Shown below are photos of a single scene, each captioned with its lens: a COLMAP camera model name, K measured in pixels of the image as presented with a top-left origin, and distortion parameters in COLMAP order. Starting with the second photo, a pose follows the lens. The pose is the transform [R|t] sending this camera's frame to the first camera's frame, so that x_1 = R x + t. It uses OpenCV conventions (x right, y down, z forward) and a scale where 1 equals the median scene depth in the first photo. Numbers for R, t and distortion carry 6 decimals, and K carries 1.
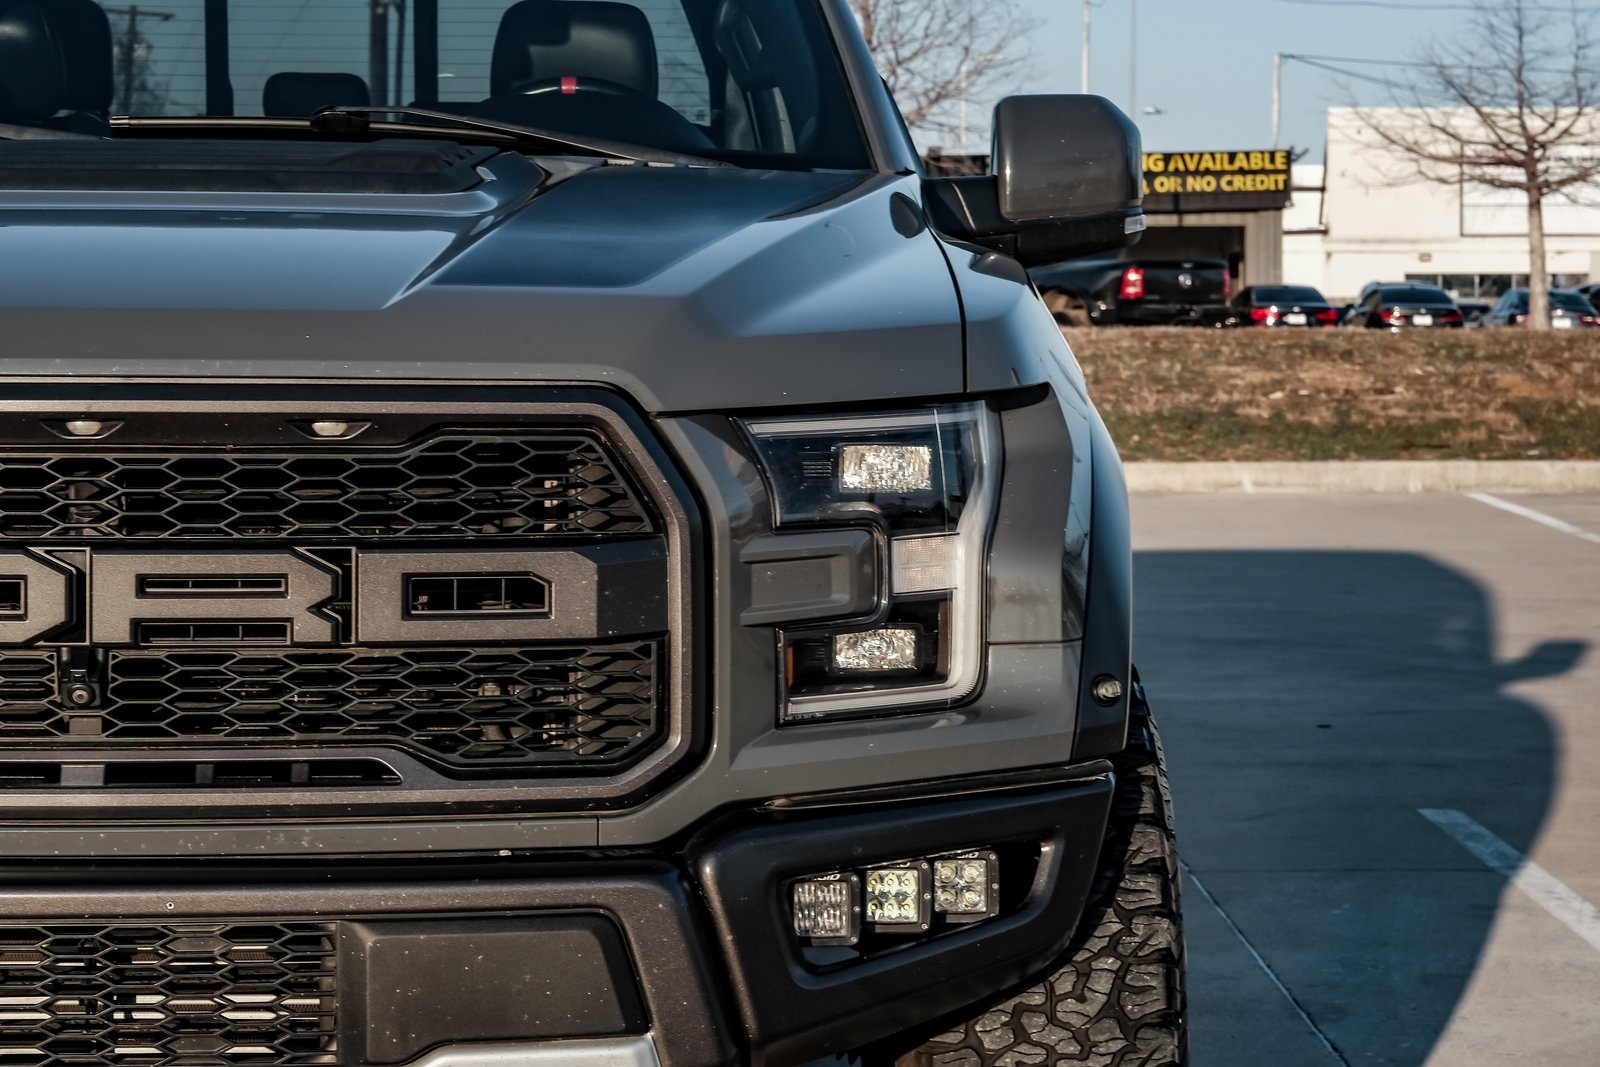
lens RADIAL K [[4310.8, 0, 789.6], [0, 4310.8, 507.4], [0, 0, 1]] dist [0.081293, 0.000000]
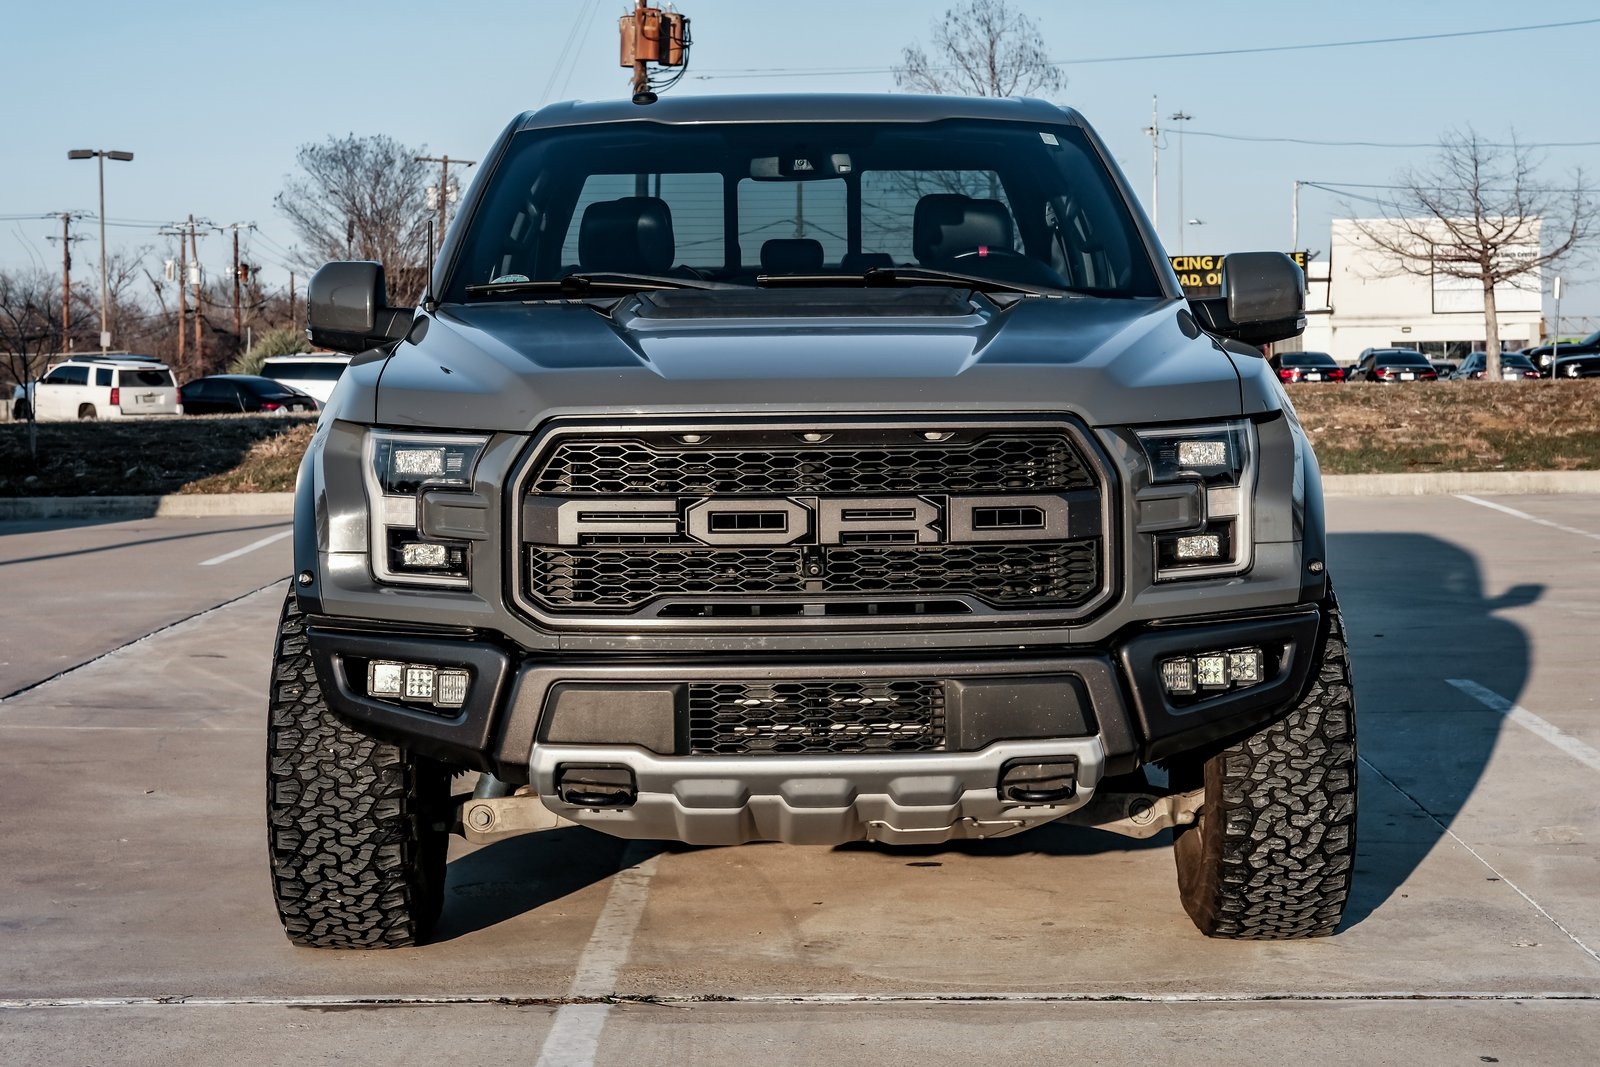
lens RADIAL K [[3180.9, 0, 833.3], [0, 3180.9, 493.9], [0, 0, 1]] dist [0.016366, 0.000000]
pose [[0.999342, -0.014409, -0.033276, -0.097083], [0.014112, 0.999859, -0.009154, 0.020074], [0.033403, 0.008678, 0.999404, -0.447110]]
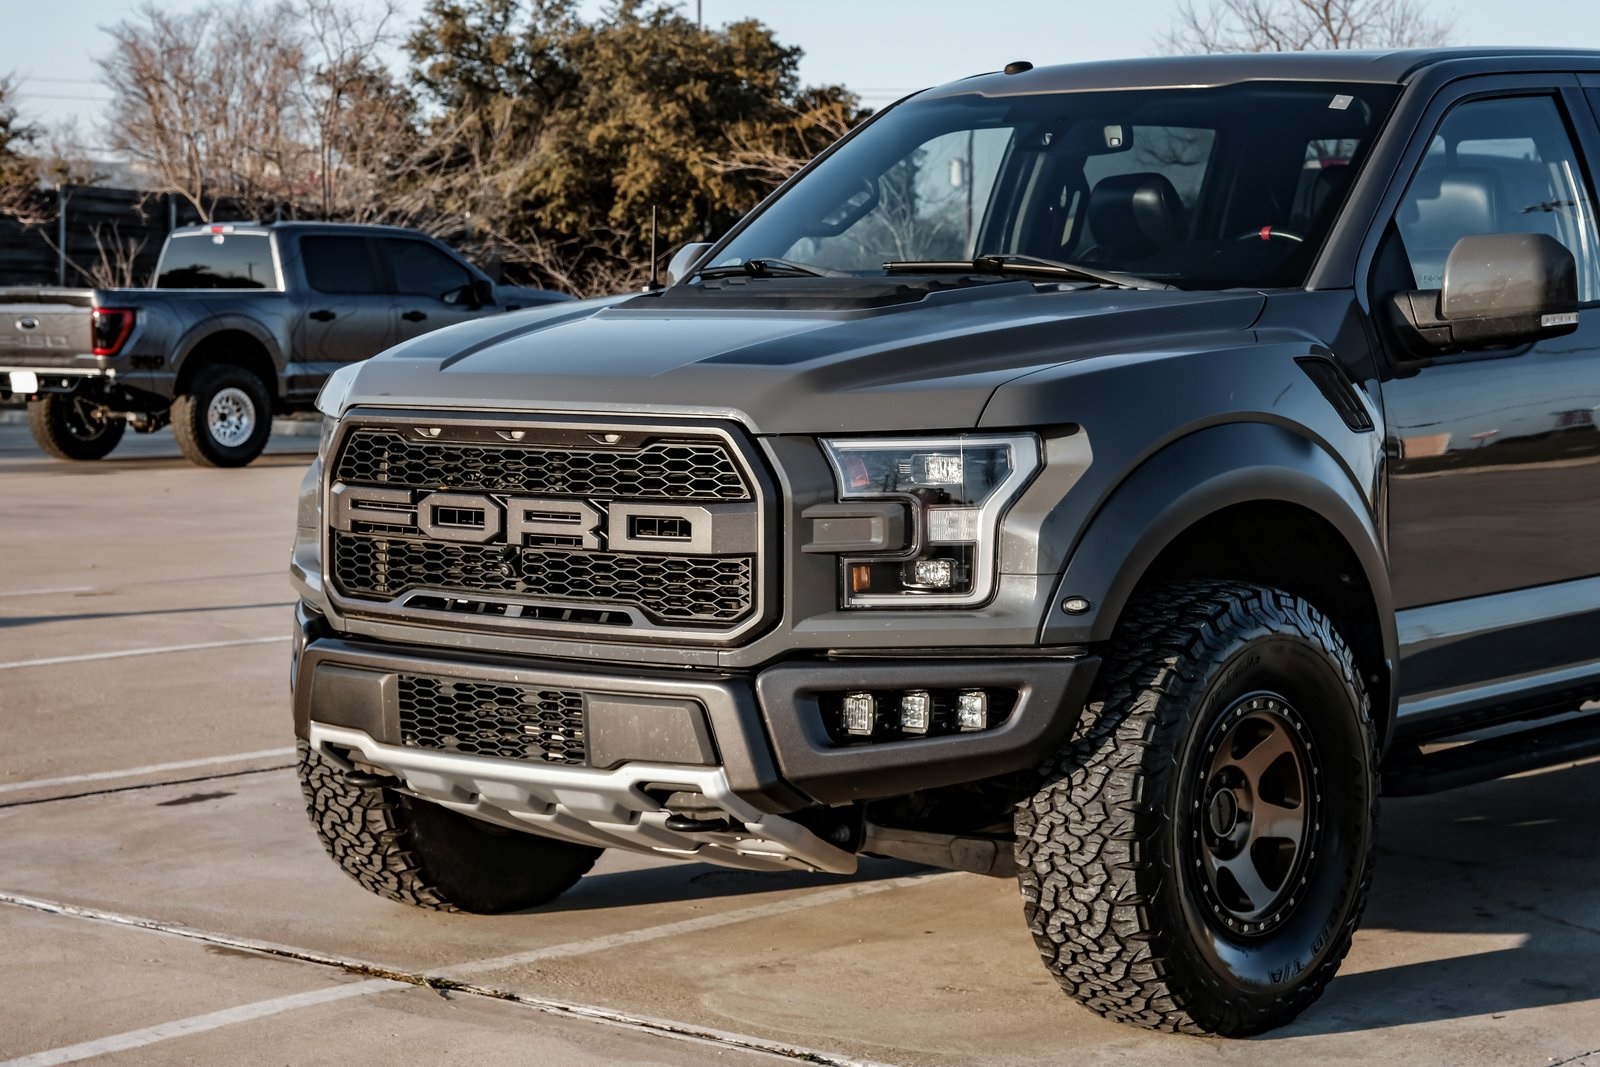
lens RADIAL K [[3486.9, 0, 826.1], [0, 3486.9, 505.5], [0, 0, 1]] dist [0.045356, 0.000000]
pose [[0.749847, 0.036861, -0.660583, 0.924067], [-0.036315, 0.999235, 0.014536, -0.013510], [0.660613, 0.013090, 0.750612, -0.096527]]
